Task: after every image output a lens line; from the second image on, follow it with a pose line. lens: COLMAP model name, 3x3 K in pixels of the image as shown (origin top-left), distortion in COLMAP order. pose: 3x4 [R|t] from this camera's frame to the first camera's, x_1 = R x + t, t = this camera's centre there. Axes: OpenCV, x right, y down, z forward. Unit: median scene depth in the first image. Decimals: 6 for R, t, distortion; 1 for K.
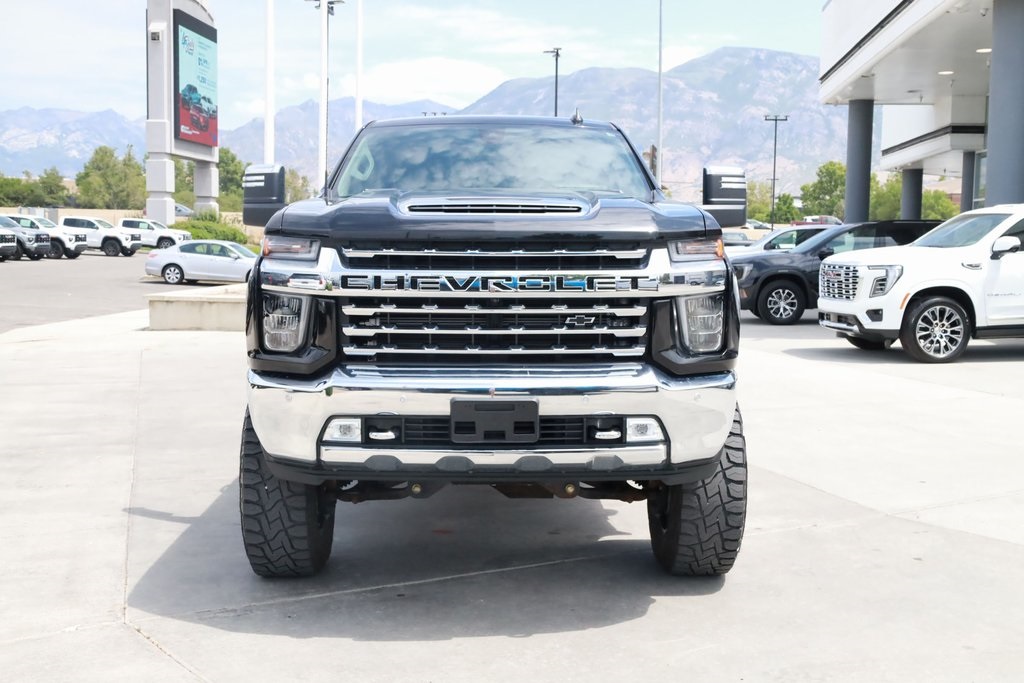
lens RADIAL K [[1247.6, 0, 511.7], [0, 1247.6, 340.2], [0, 0, 1]] dist [-0.005942, 0.000000]
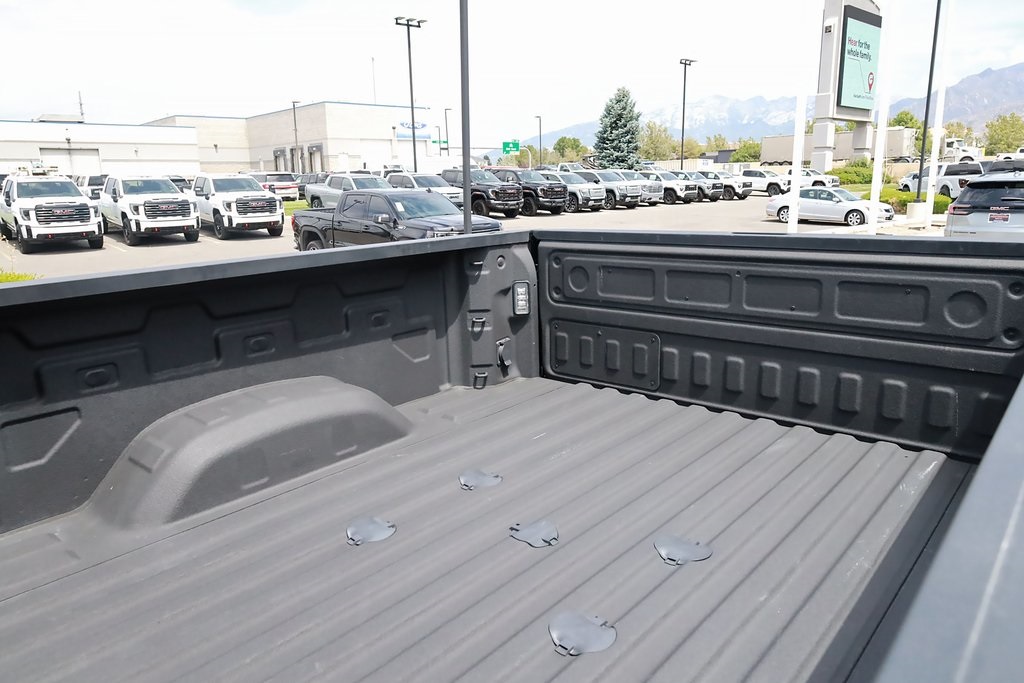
lens RADIAL K [[712.1, 0, 506.8], [0, 712.1, 344.2], [0, 0, 1]] dist [0.001065, -0.009976]
pose [[0.735542, 0.119410, -0.666873, 0.015830], [-0.019725, 0.987702, 0.155102, -0.021515], [0.677192, -0.100930, 0.728851, 0.190470]]
